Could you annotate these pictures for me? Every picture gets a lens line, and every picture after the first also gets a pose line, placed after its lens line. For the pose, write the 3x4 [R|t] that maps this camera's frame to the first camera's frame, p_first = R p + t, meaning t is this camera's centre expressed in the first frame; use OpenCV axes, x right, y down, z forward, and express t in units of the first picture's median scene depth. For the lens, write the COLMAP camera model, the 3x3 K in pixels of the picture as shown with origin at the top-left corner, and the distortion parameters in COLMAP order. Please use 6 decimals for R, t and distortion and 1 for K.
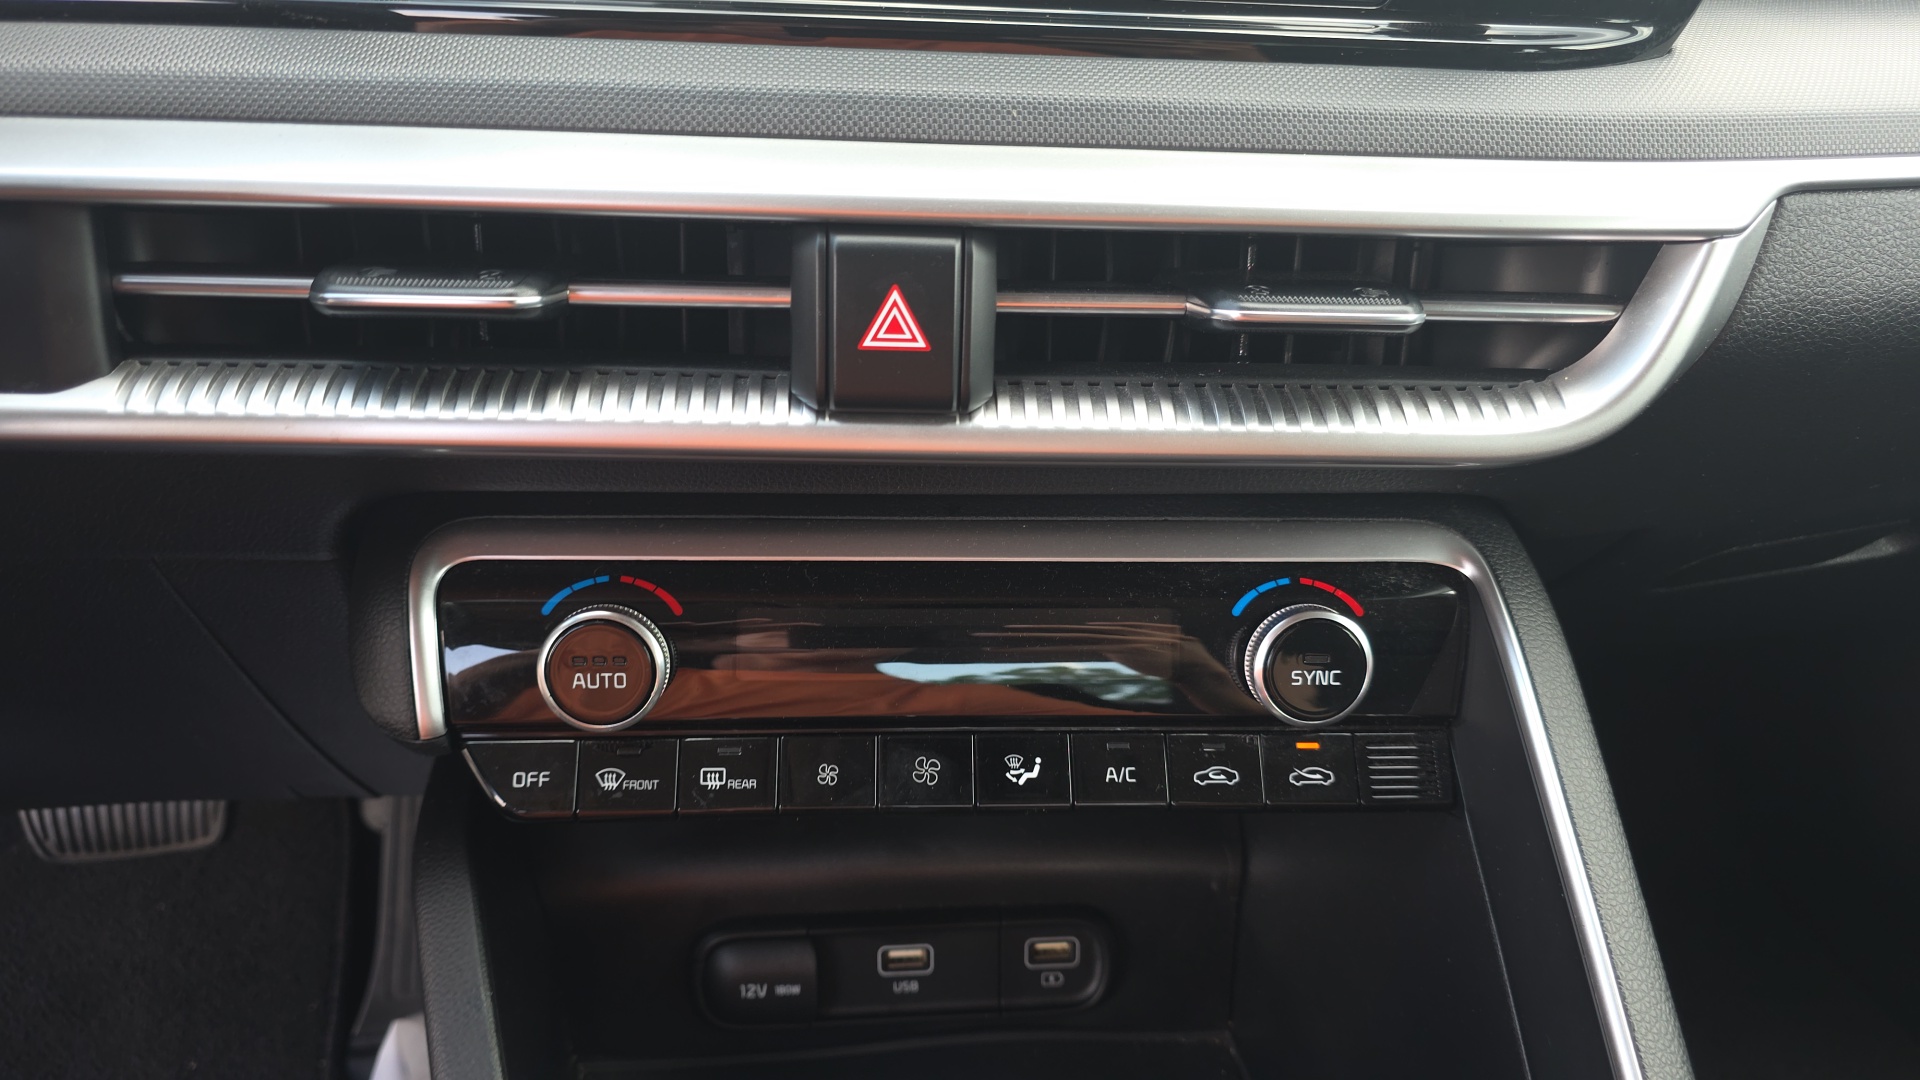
lens RADIAL K [[1390.3, 0, 959.6], [0, 1390.3, 604.7], [0, 0, 1]] dist [0.051921, -0.068391]
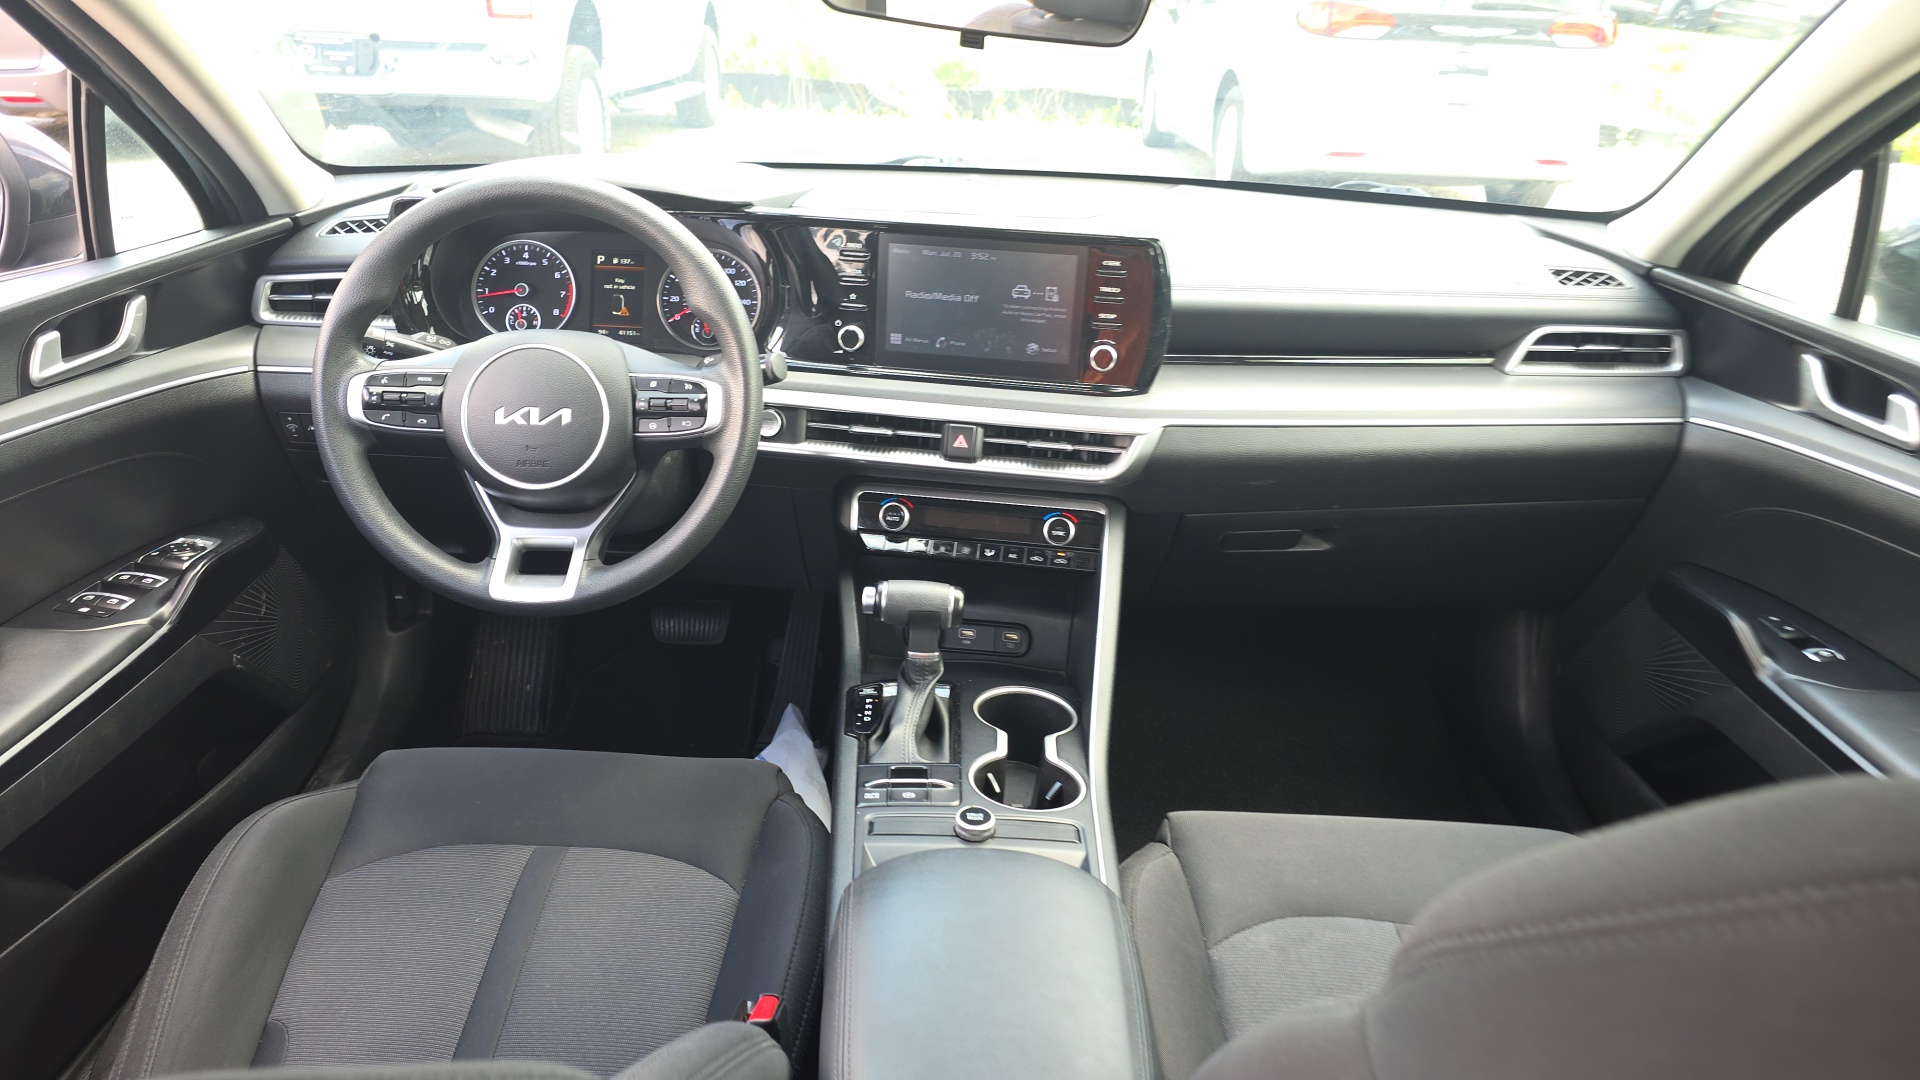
lens RADIAL K [[1294.2, 0, 952.7], [0, 1294.2, 547.5], [0, 0, 1]] dist [0.050262, -0.044432]
pose [[0.978875, 0.079544, -0.188351, 0.698960], [-0.108441, 0.982955, -0.148457, 0.725675], [0.173332, 0.165745, 0.970816, -2.895556]]
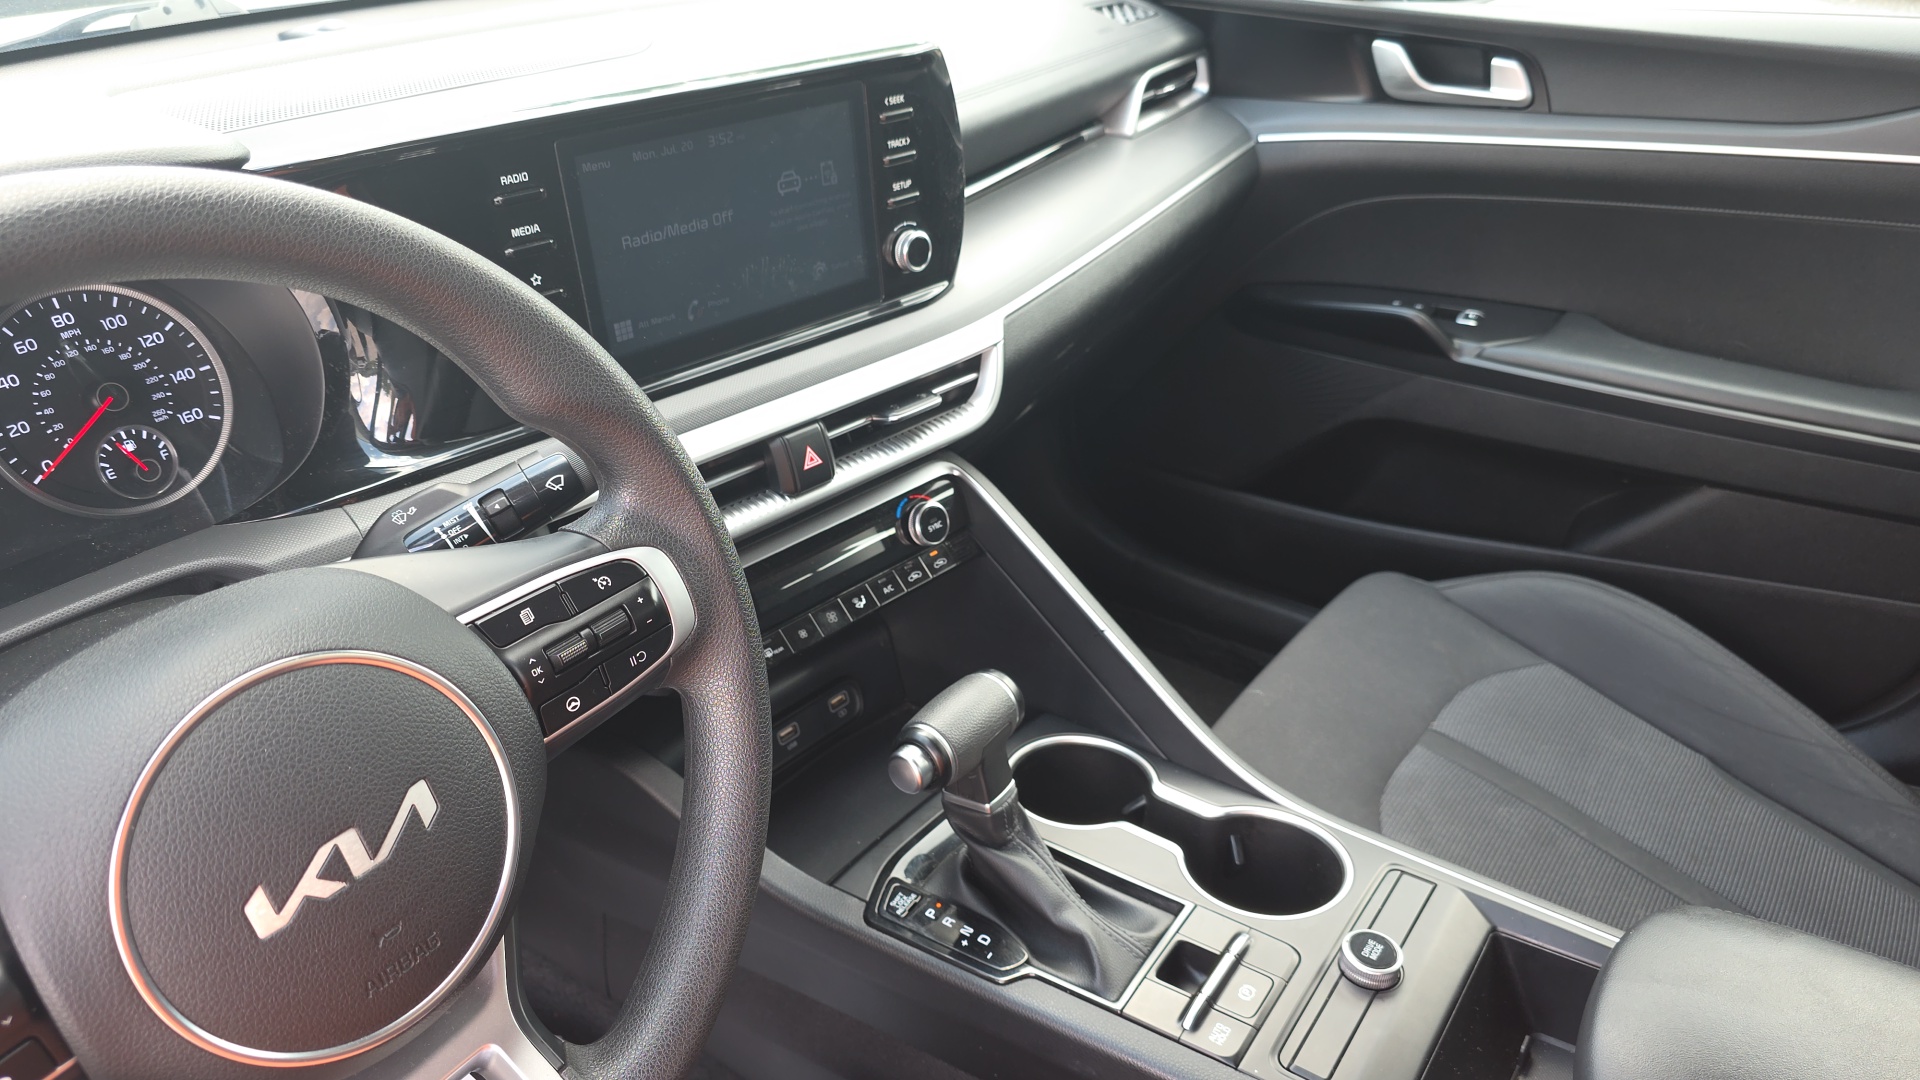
lens RADIAL K [[1308.2, 0, 949.5], [0, 1308.2, 549.3], [0, 0, 1]] dist [0.034682, -0.049947]
pose [[0.739987, -0.377696, 0.556565, -1.220446], [0.384356, 0.916496, 0.110928, -0.188201], [-0.551987, 0.131834, 0.823365, -1.174066]]
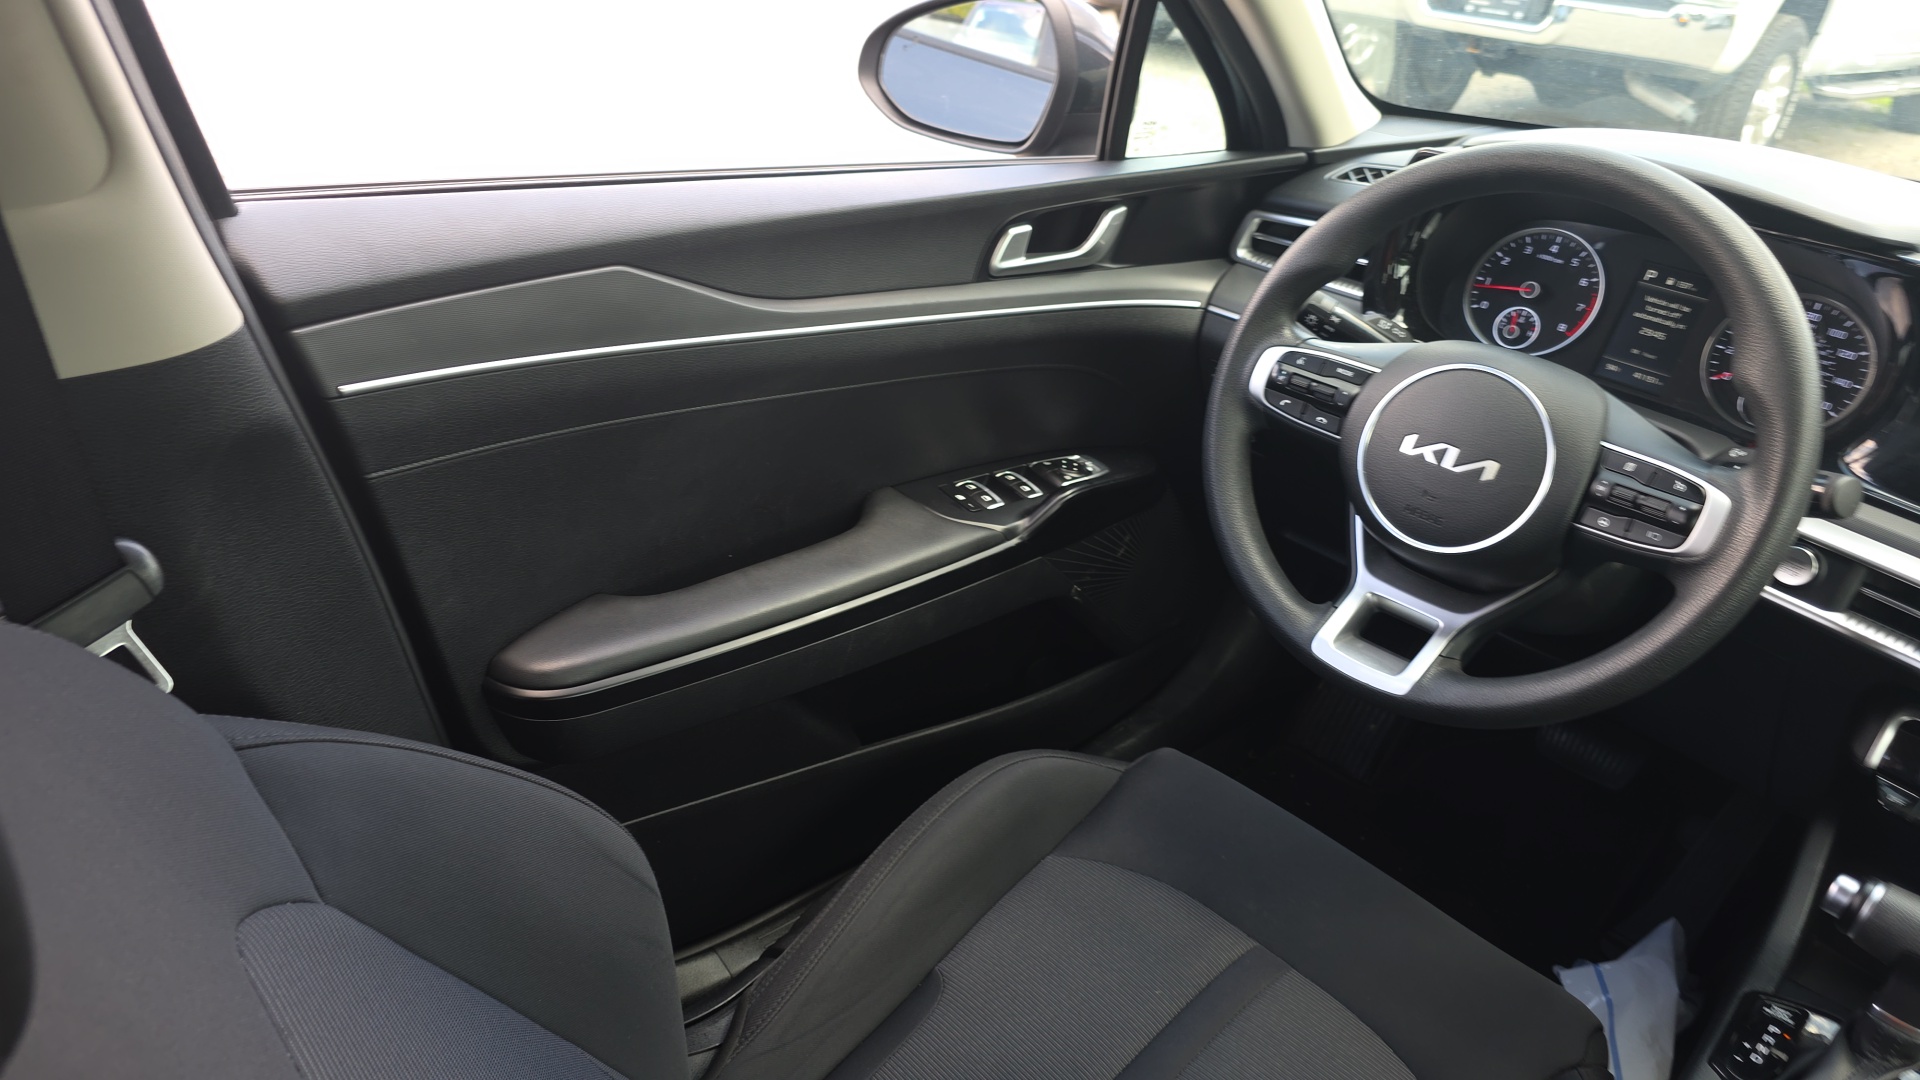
lens RADIAL K [[1318.6, 0, 960.0], [0, 1318.6, 540.0], [0, 0, 1]] dist [0.053479, -0.050261]
pose [[0.537153, 0.401264, -0.741926, 0.456010], [-0.506779, 0.856668, 0.096414, 0.377424], [0.674271, 0.324203, 0.663514, -2.184675]]
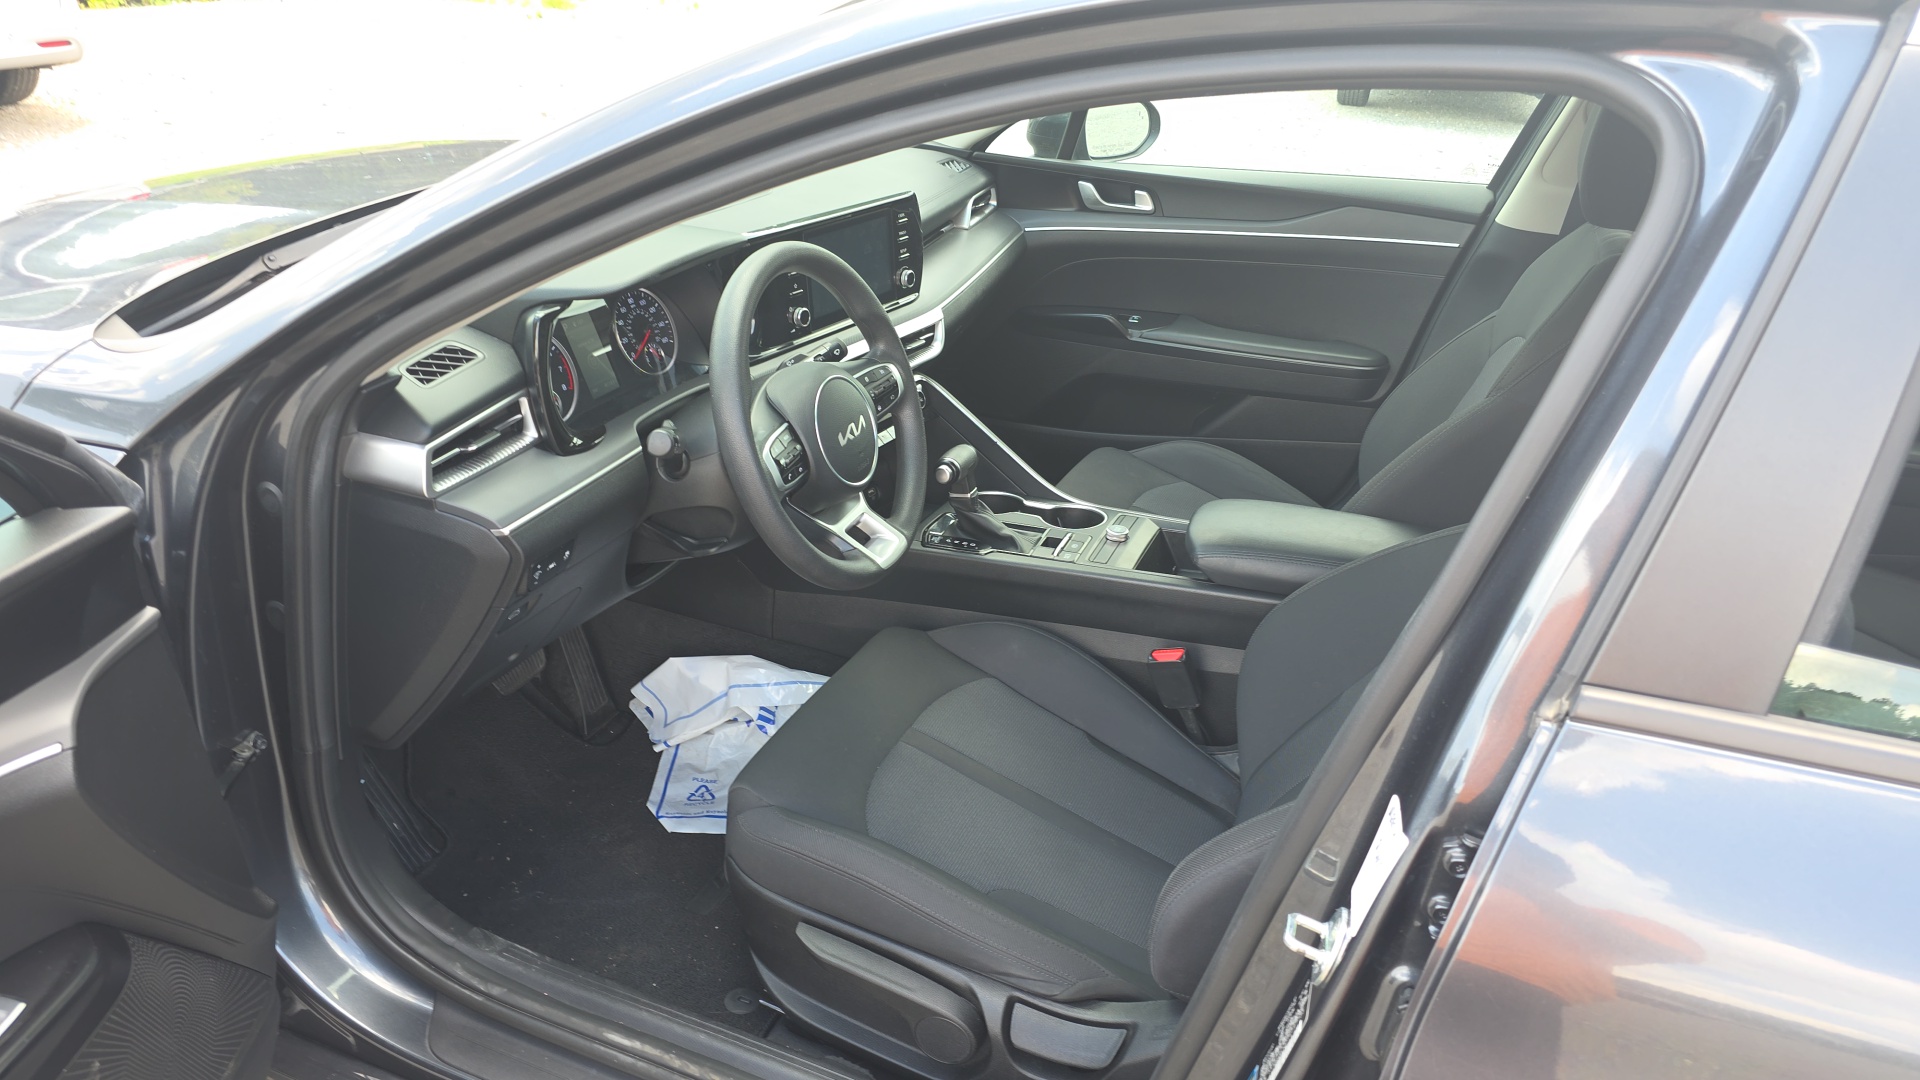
lens RADIAL K [[1228.1, 0, 953.1], [0, 1228.1, 566.5], [0, 0, 1]] dist [0.044328, -0.037719]
pose [[0.572520, -0.400421, 0.715460, -4.008190], [0.416740, 0.893619, 0.166650, -0.143449], [-0.706079, 0.202751, 0.678487, -2.762315]]
